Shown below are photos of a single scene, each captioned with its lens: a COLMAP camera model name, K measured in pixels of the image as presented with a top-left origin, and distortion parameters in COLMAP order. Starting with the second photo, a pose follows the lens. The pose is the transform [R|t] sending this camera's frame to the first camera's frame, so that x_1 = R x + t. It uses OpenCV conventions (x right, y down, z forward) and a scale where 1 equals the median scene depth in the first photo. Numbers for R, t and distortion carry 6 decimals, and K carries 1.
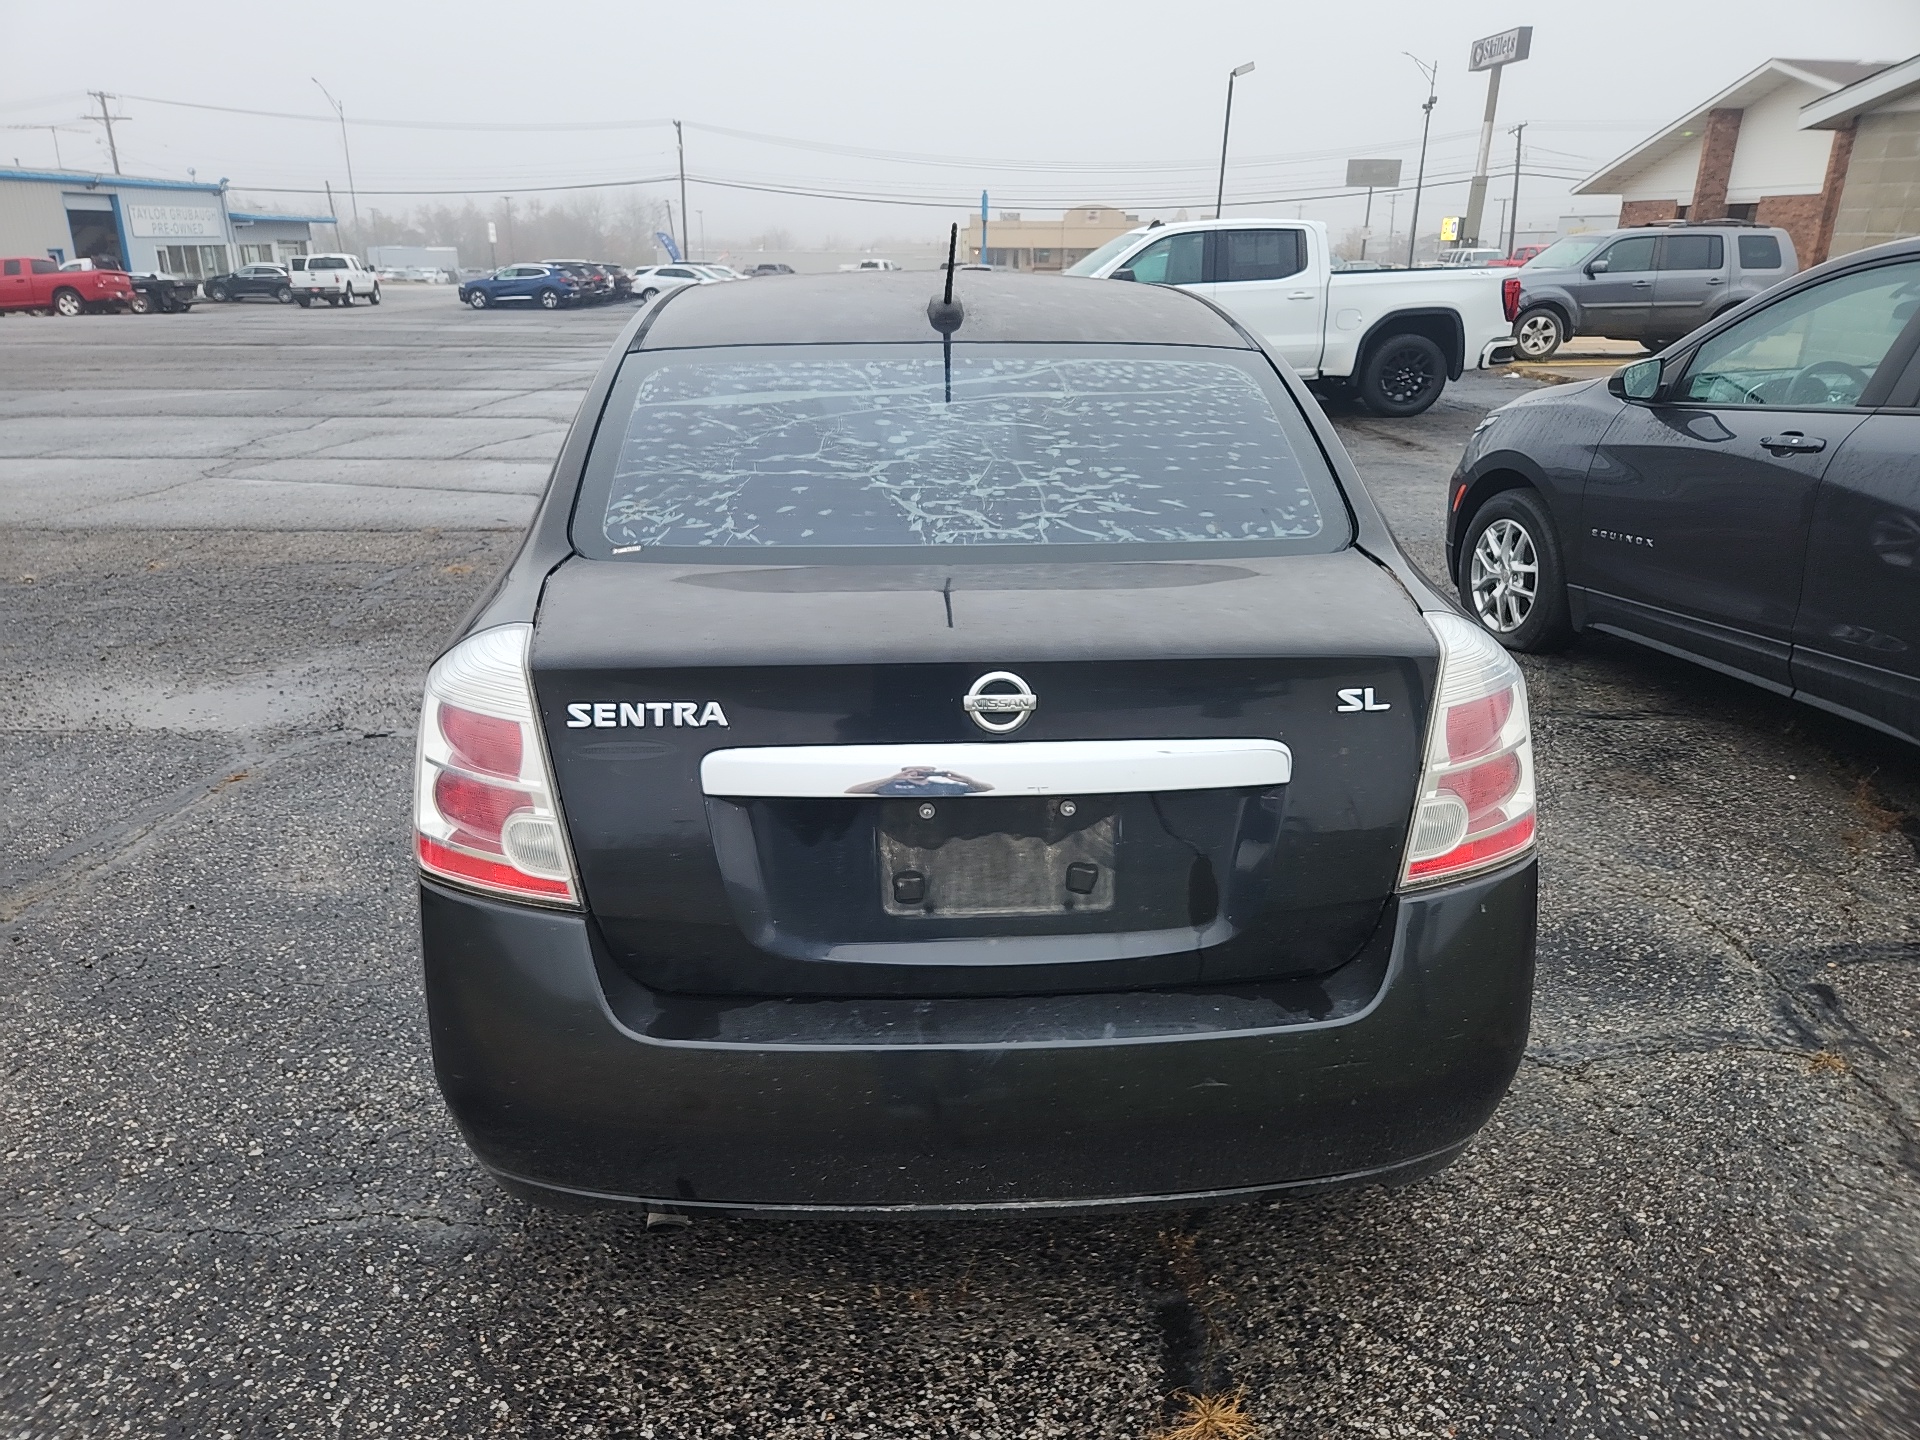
lens RADIAL K [[1292.6, 0, 926.3], [0, 1292.6, 728.7], [0, 0, 1]] dist [0.066484, -0.061749]
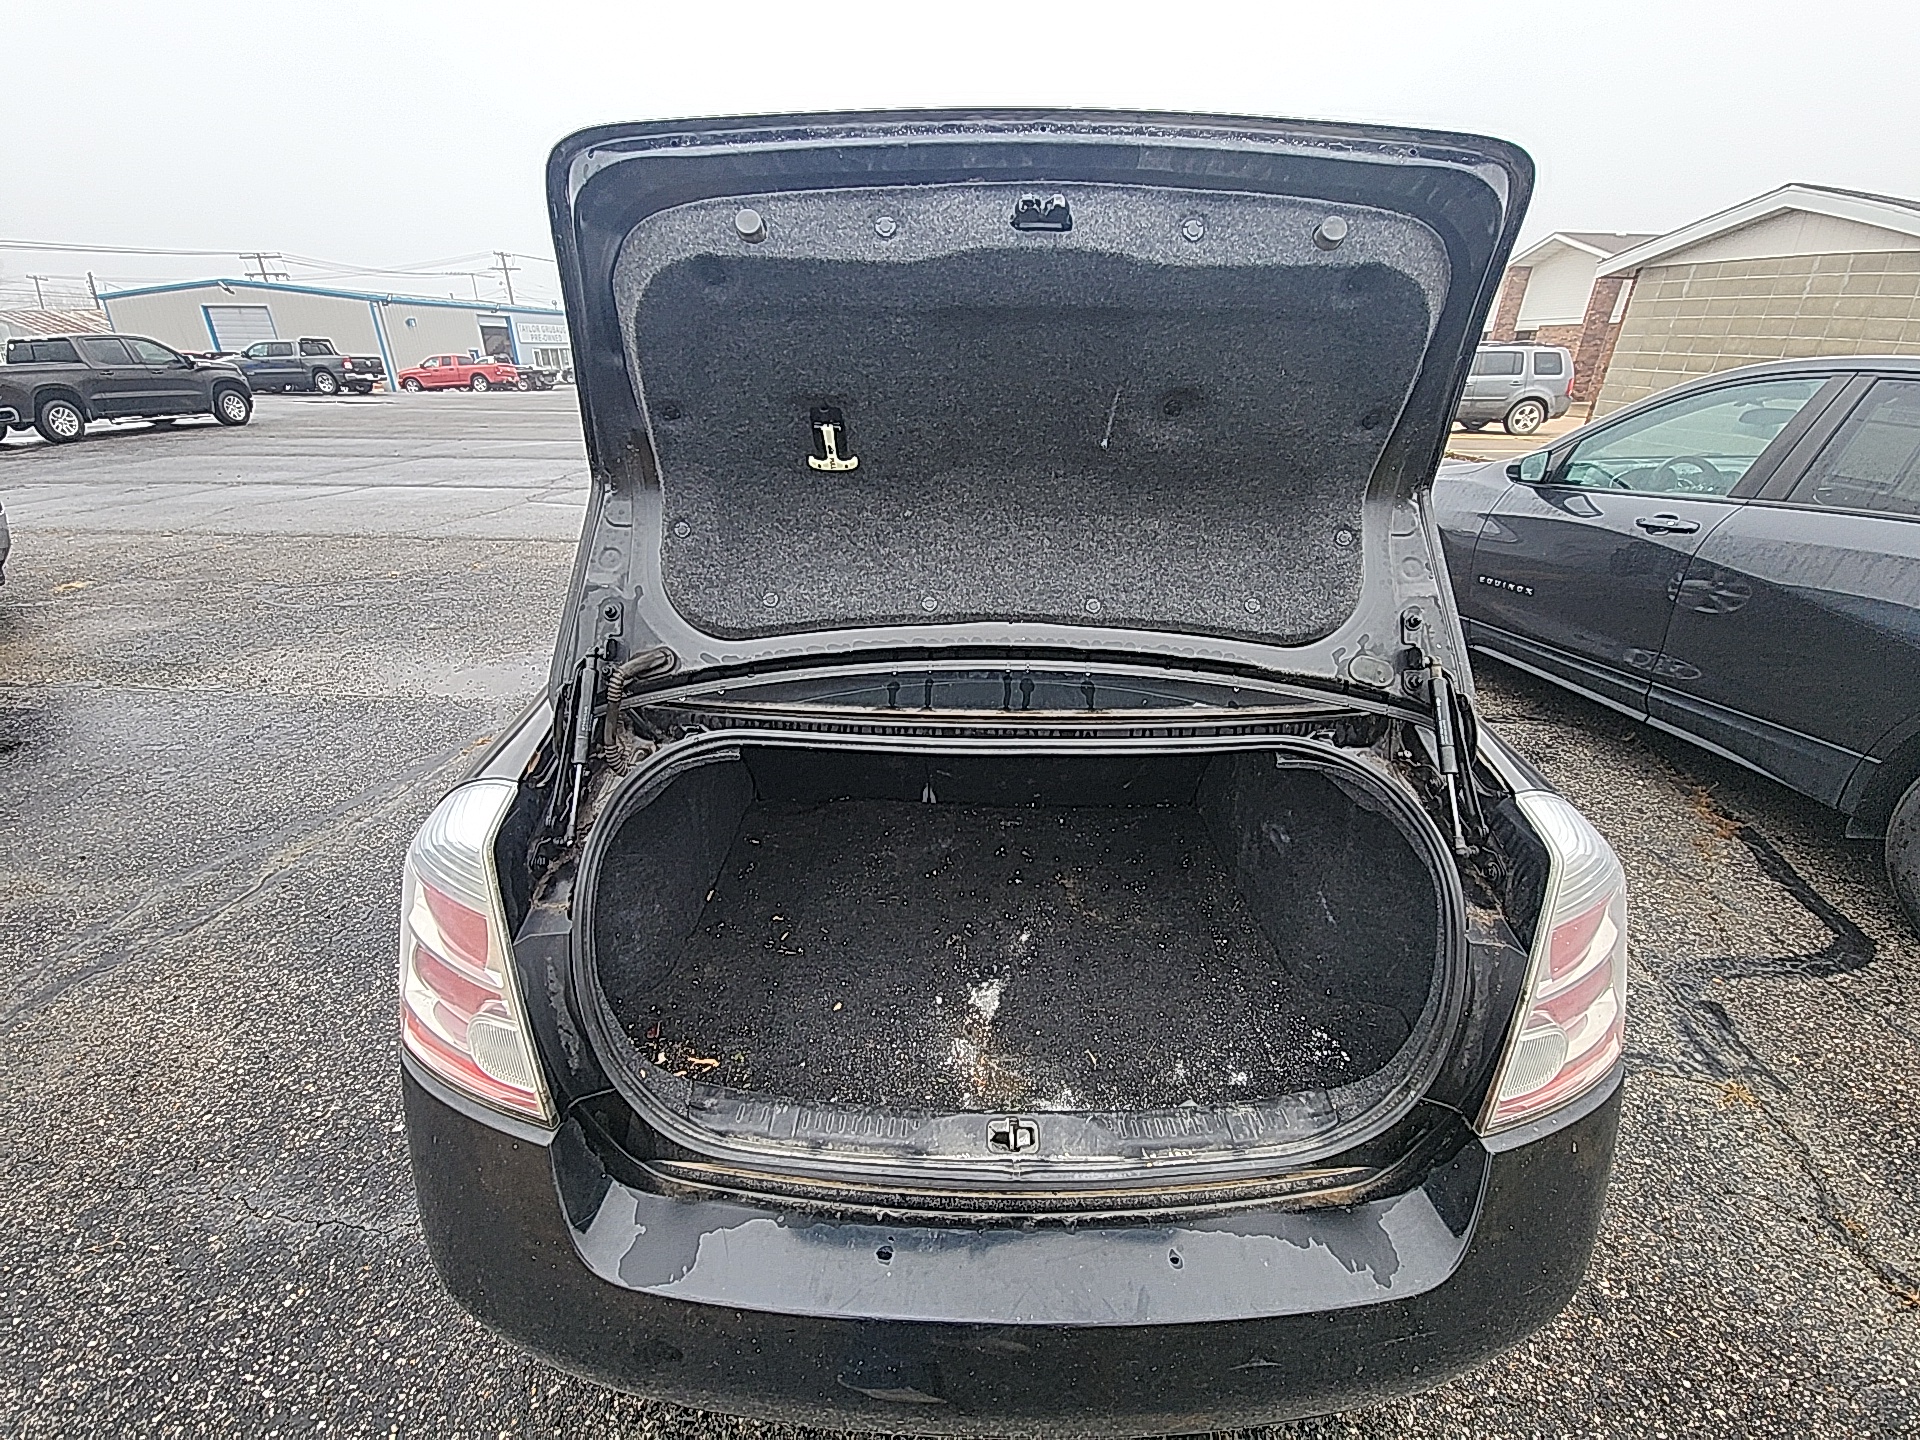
lens RADIAL K [[764.5, 0, 948.6], [0, 764.5, 699.5], [0, 0, 1]] dist [0.051992, -0.029566]
pose [[0.998229, 0.032916, -0.049557, 0.010511], [-0.029565, 0.997321, 0.066902, -0.089770], [0.051626, -0.065319, 0.996528, 0.229922]]
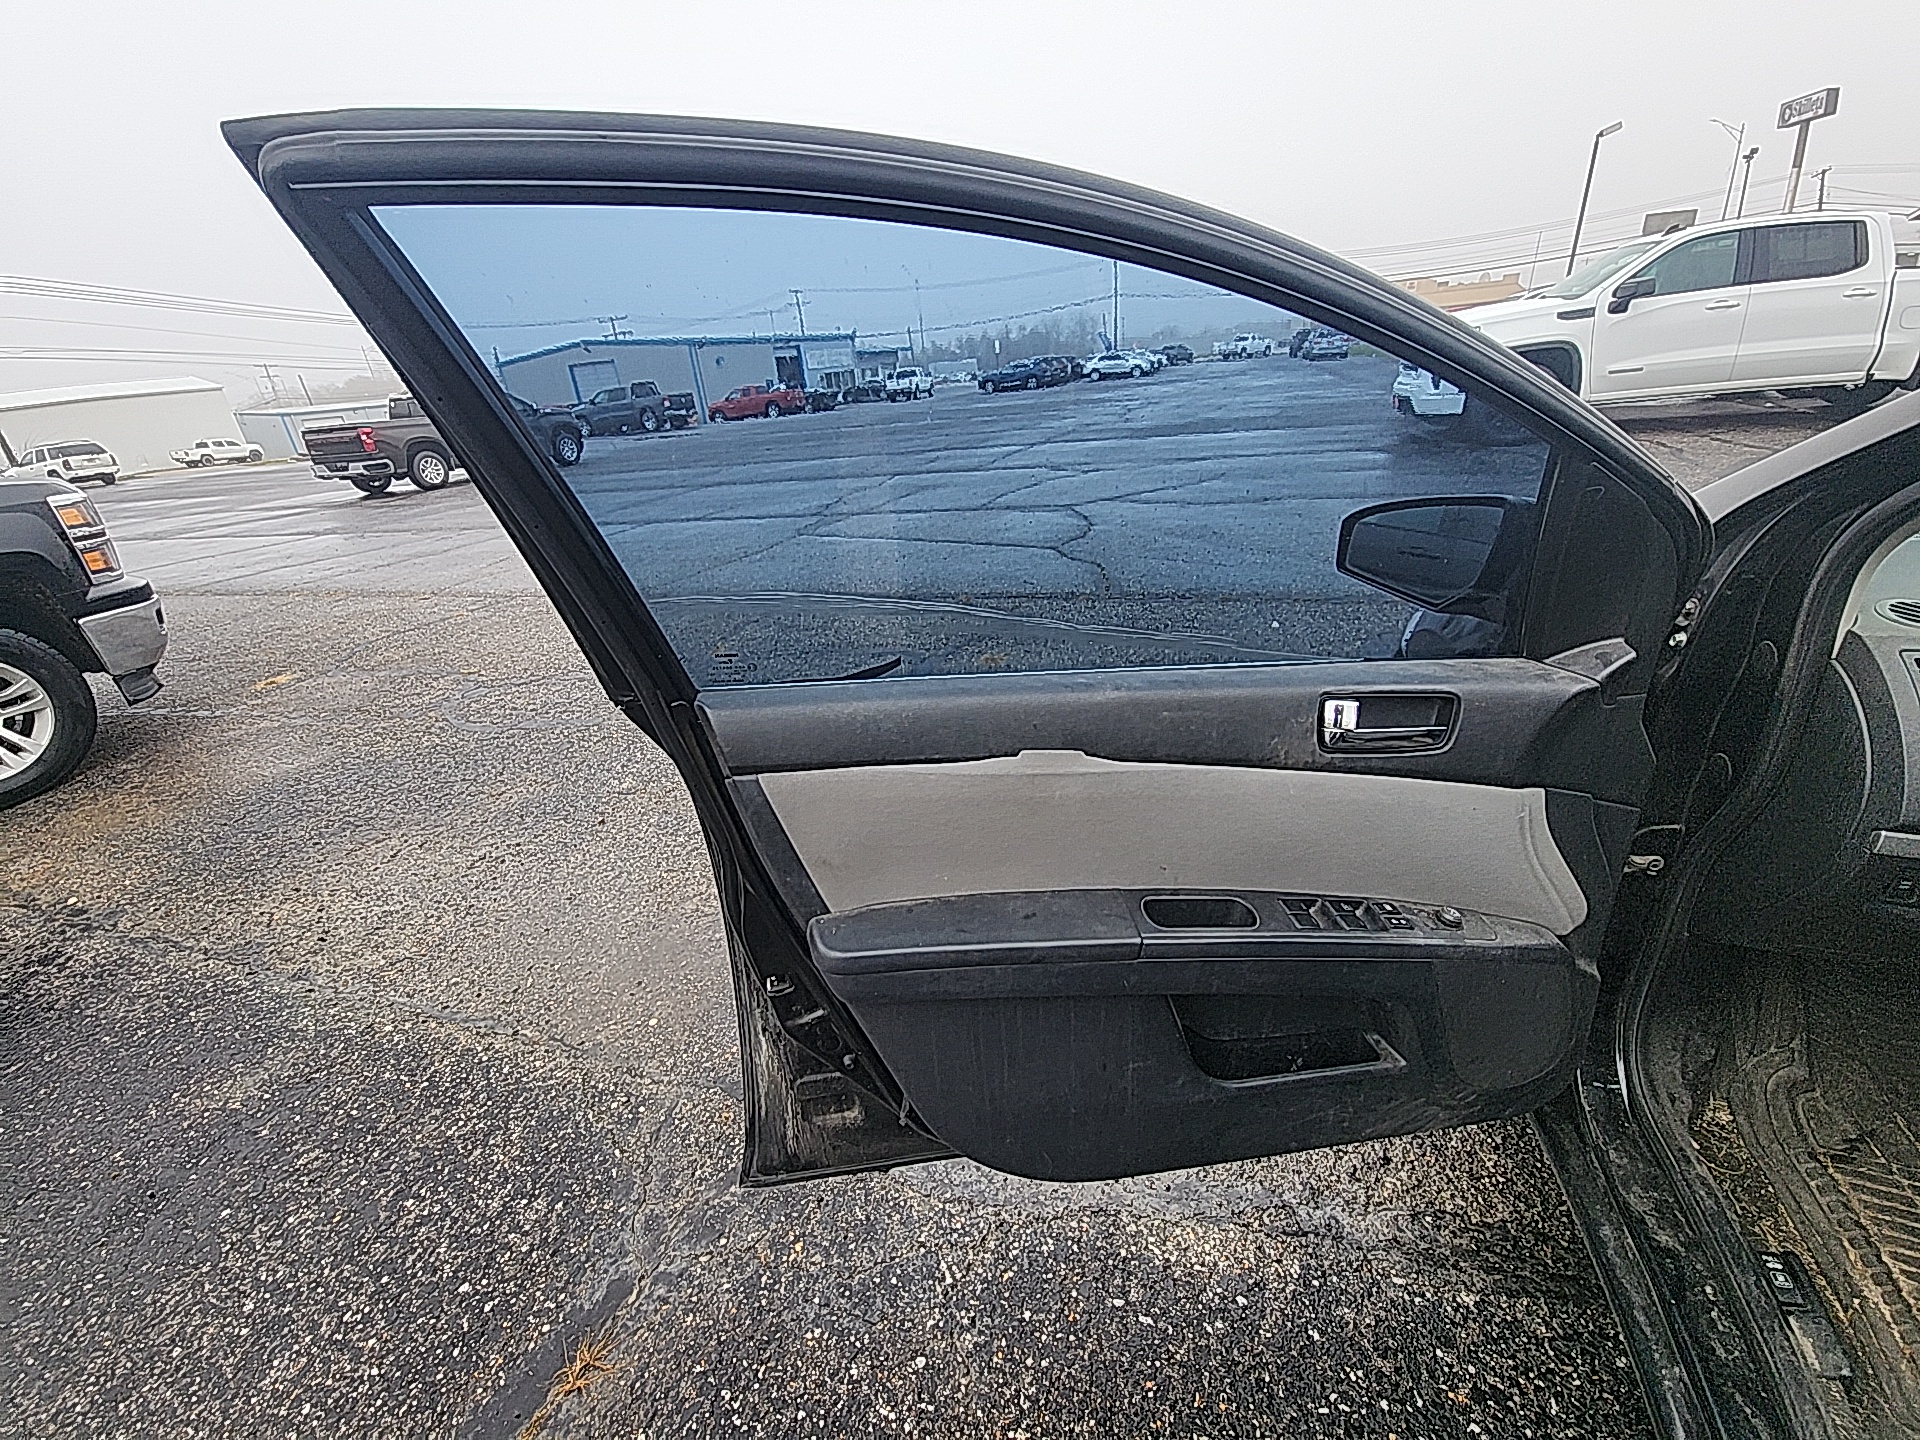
lens RADIAL K [[760.1, 0, 943.7], [0, 760.1, 701.6], [0, 0, 1]] dist [0.030575, -0.021278]
pose [[0.930269, 0.059476, -0.362026, -0.358138], [-0.029931, 0.995786, 0.086681, -0.253631], [0.365656, -0.069800, 0.928129, 0.901385]]
